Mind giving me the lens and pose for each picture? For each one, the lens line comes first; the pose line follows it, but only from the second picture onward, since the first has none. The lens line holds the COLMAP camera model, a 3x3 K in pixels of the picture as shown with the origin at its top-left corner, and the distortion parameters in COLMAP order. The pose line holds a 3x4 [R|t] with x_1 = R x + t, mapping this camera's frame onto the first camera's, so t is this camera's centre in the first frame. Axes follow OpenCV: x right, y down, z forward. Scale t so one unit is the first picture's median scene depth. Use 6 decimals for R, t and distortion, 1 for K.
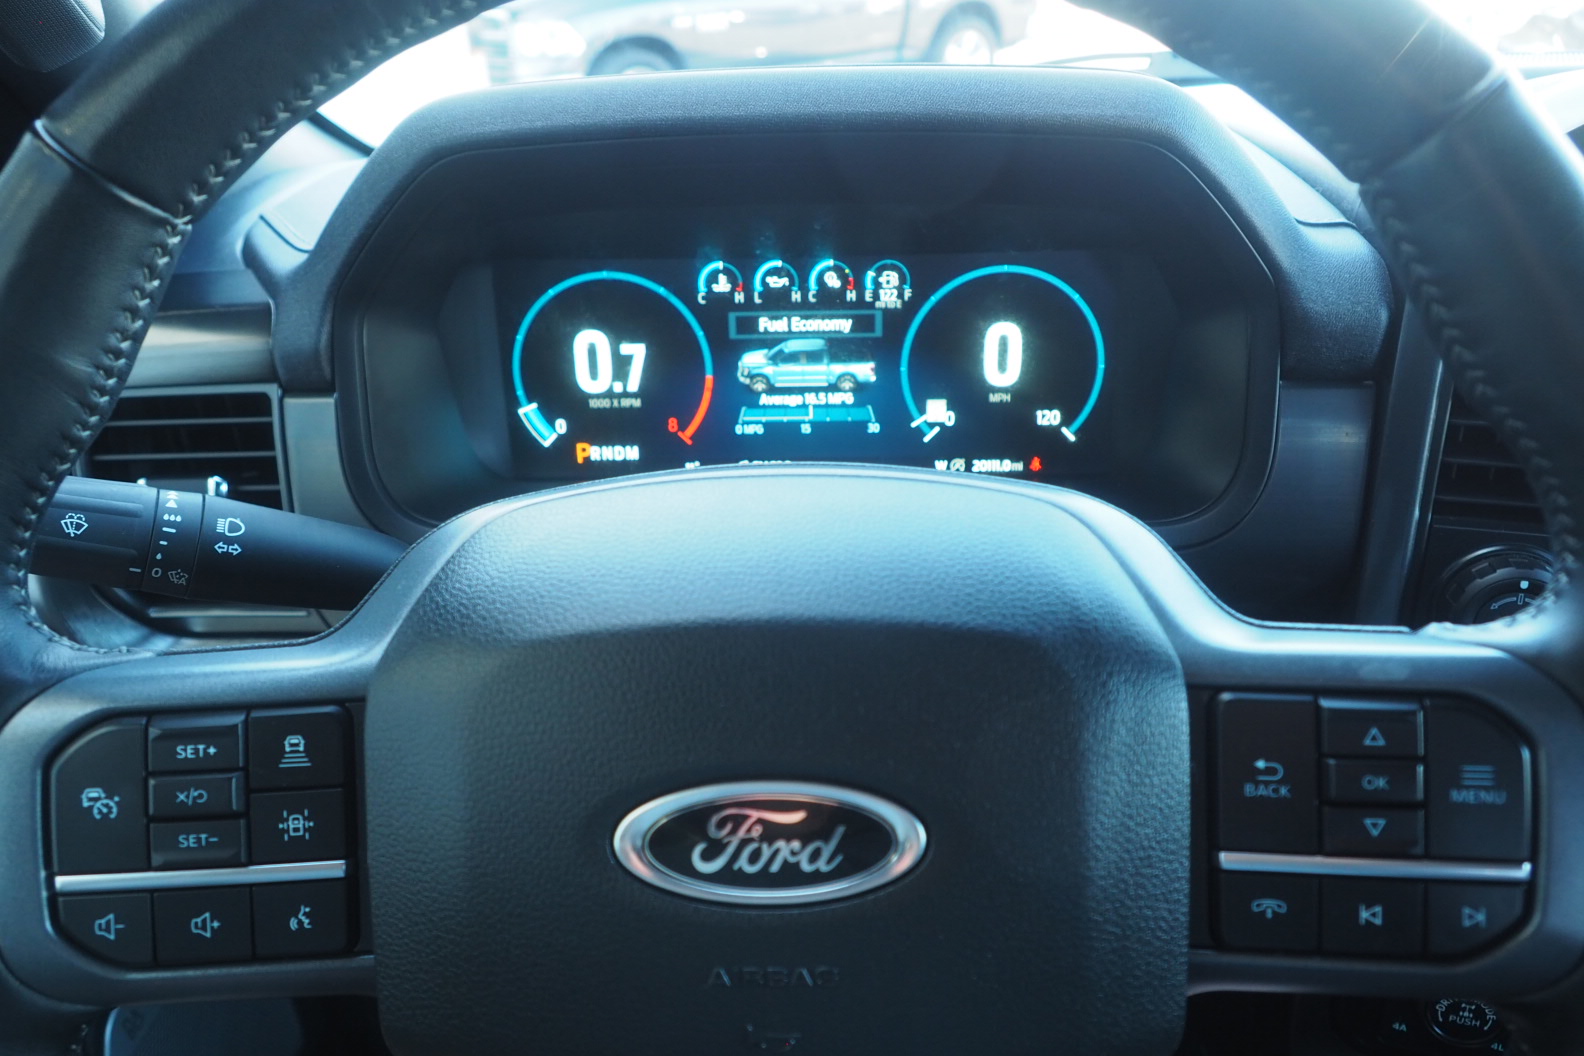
lens RADIAL K [[1143.3, 0, 788.6], [0, 1143.3, 524.4], [0, 0, 1]] dist [-0.020785, 0.004294]
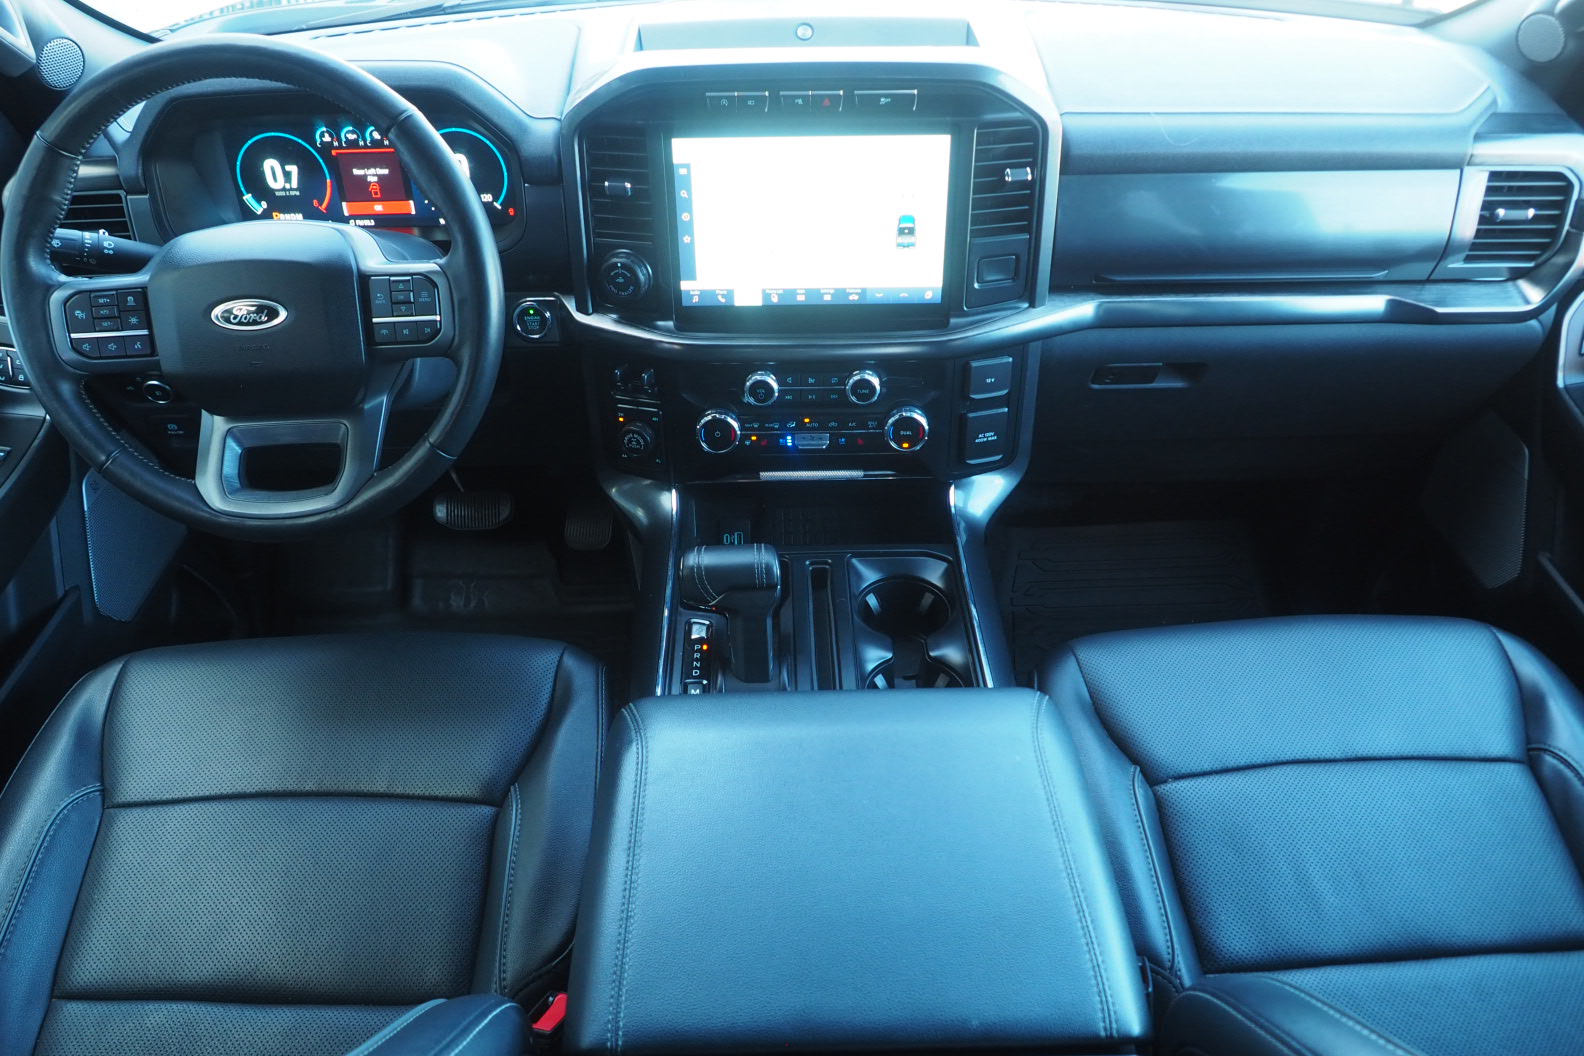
lens RADIAL K [[1143.3, 0, 793.9], [0, 1143.3, 530.8], [0, 0, 1]] dist [-0.020785, 0.004294]
pose [[0.998270, -0.025065, 0.053177, 0.712447], [0.013521, 0.978193, 0.207259, 0.090957], [-0.057212, -0.206181, 0.976840, -1.367302]]
